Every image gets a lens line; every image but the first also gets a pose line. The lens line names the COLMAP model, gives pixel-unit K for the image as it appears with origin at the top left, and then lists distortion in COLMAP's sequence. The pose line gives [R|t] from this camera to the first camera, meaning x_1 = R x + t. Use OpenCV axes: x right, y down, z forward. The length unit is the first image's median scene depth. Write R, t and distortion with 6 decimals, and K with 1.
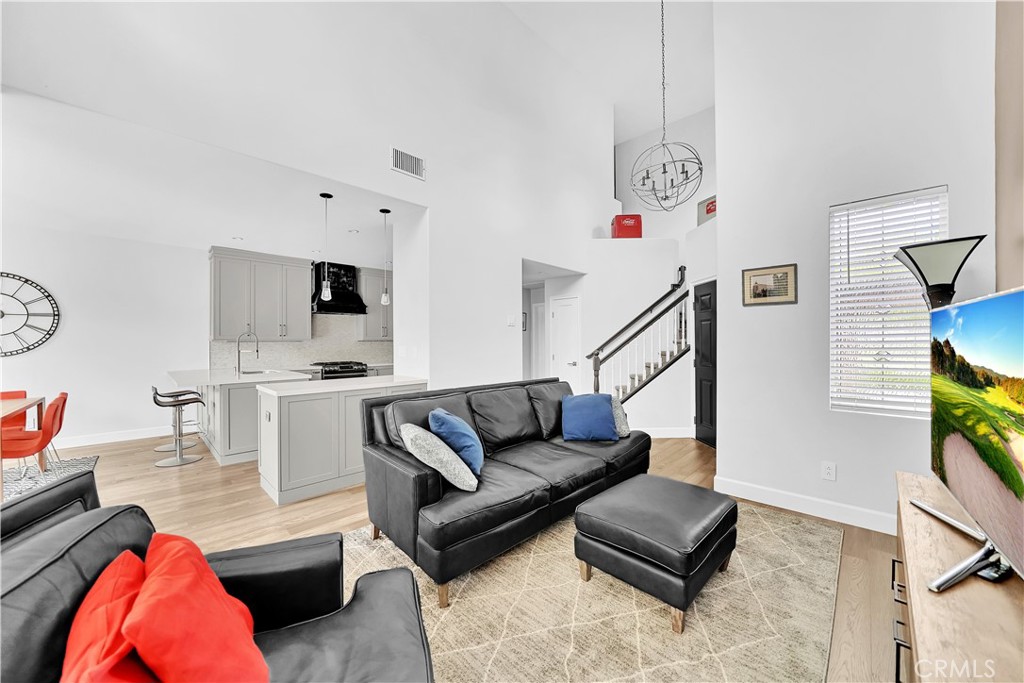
lens RADIAL K [[362.1, 0, 512.0], [0, 362.1, 341.5], [0, 0, 1]] dist [-0.028383, -0.000023]
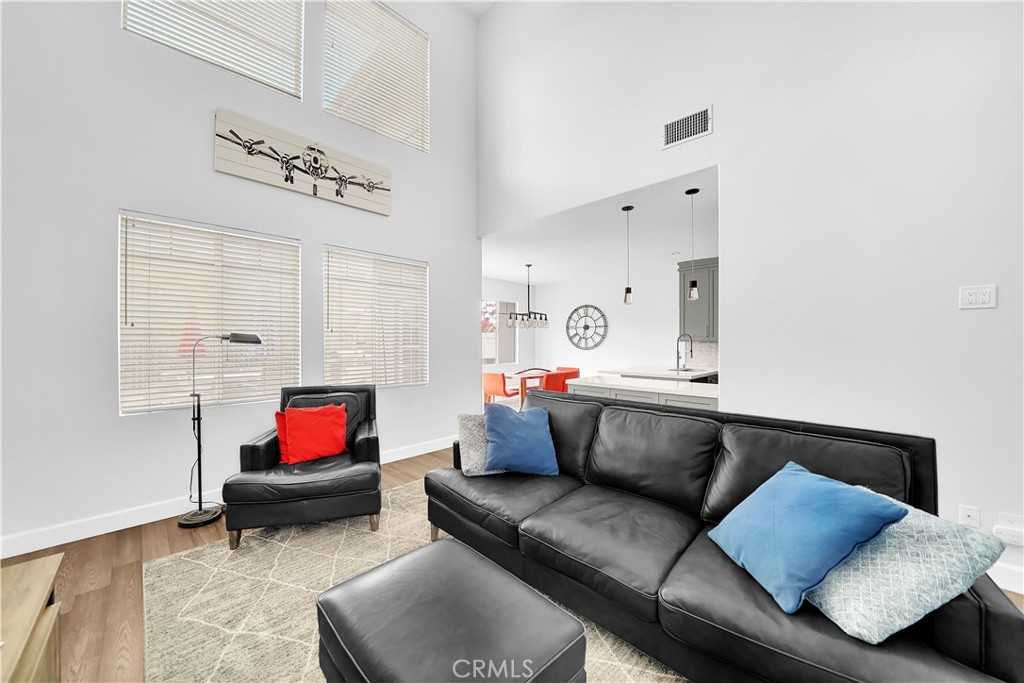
lens RADIAL K [[362.1, 0, 512.0], [0, 362.1, 341.5], [0, 0, 1]] dist [-0.028383, -0.000023]
pose [[-0.000908, 0.000678, -0.999999, 0.494704], [-0.000665, 1.000000, 0.000678, -0.001549], [0.999999, 0.000665, -0.000907, 0.553587]]
